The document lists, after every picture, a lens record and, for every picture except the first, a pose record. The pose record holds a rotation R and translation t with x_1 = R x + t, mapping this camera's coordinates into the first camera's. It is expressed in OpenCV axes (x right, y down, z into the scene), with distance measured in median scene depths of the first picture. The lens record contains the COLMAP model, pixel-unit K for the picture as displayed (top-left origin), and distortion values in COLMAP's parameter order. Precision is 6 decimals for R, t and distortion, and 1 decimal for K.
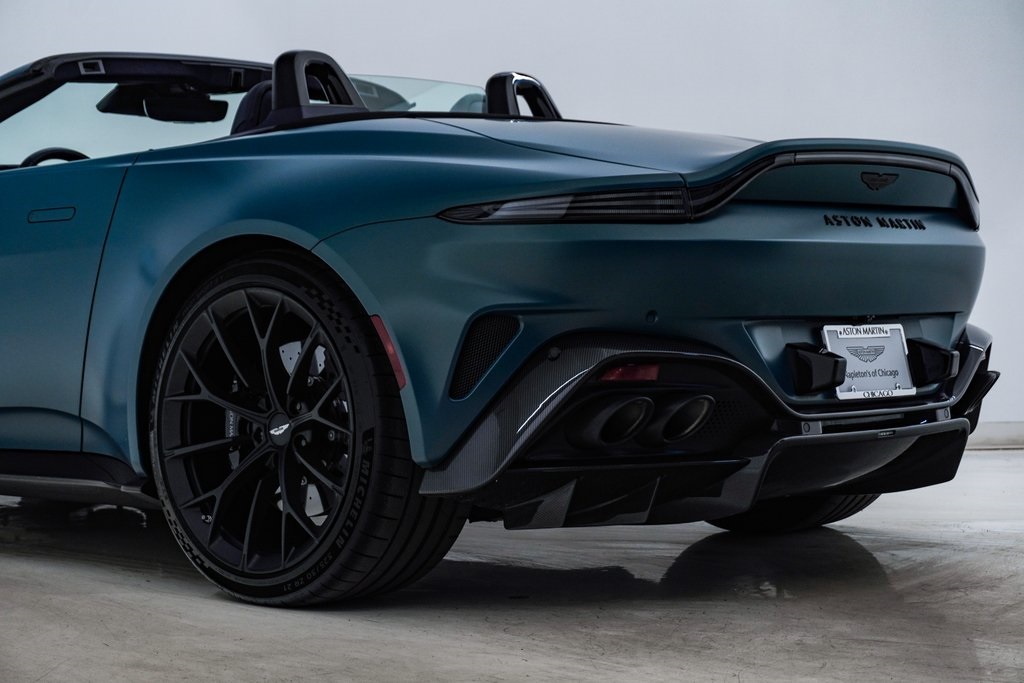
lens RADIAL K [[2207.7, 0, 516.5], [0, 2207.7, 347.1], [0, 0, 1]] dist [-0.145215, 0.000000]
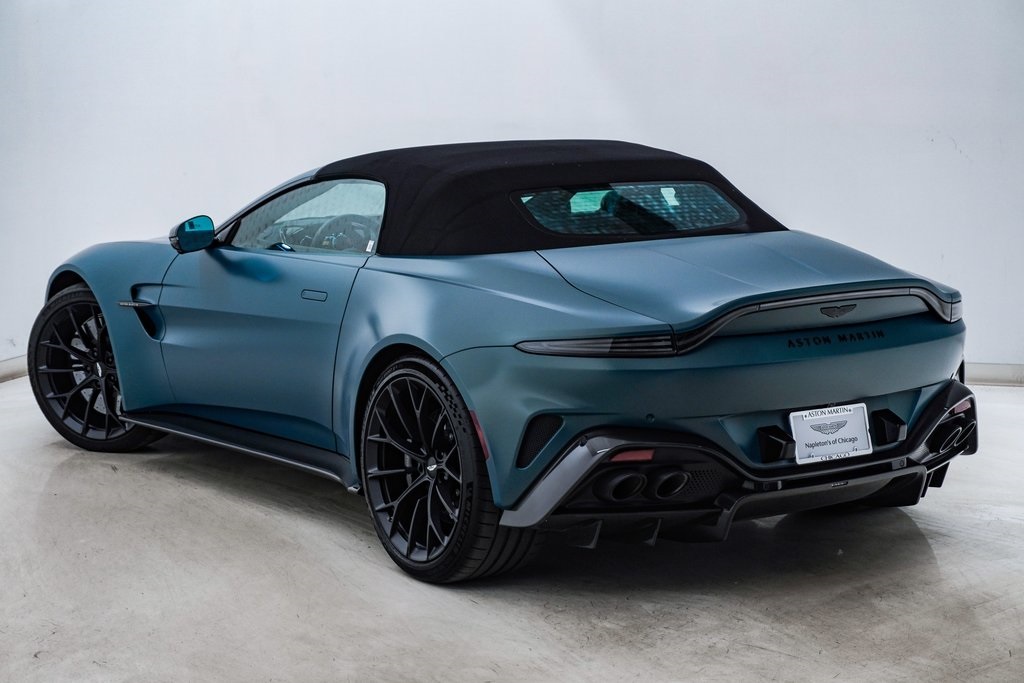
lens RADIAL K [[2207.7, 0, 509.2], [0, 2207.7, 346.9], [0, 0, 1]] dist [-0.145215, 0.000000]
pose [[0.966472, 0.033602, -0.254562, 0.326355], [-0.002431, 0.992553, 0.121786, -0.228548], [0.256759, -0.117084, 0.959357, -0.441098]]
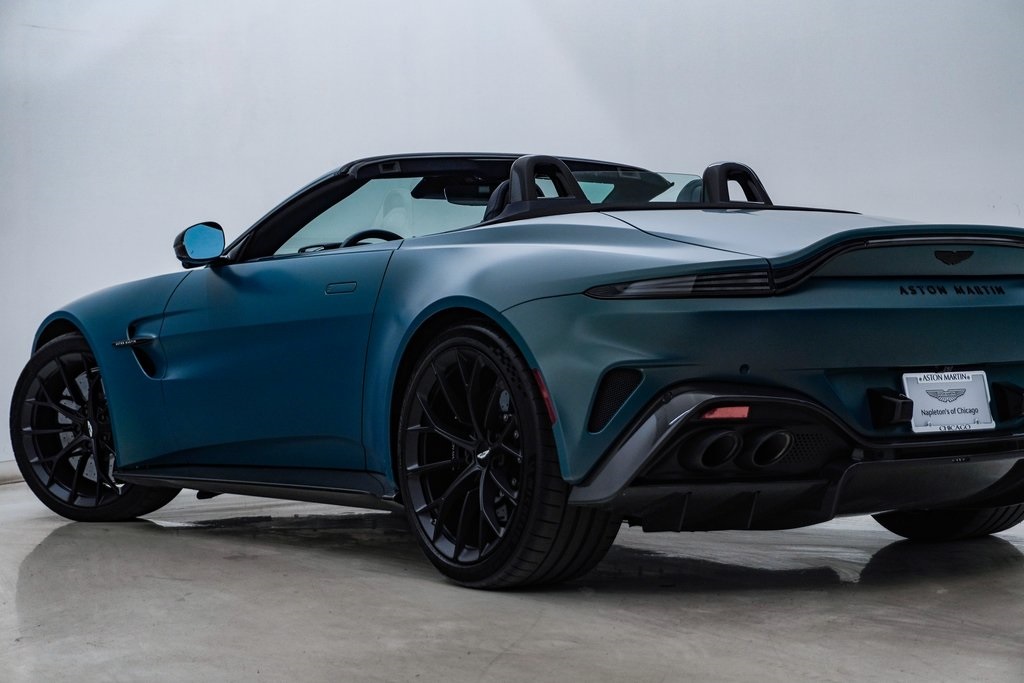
lens RADIAL K [[2207.7, 0, 511.8], [0, 2207.7, 333.3], [0, 0, 1]] dist [-0.145215, 0.000000]
pose [[0.969621, -0.007436, -0.244500, 0.227365], [0.004077, 0.999890, -0.014241, -0.015735], [0.244579, 0.012812, 0.969545, -0.269573]]
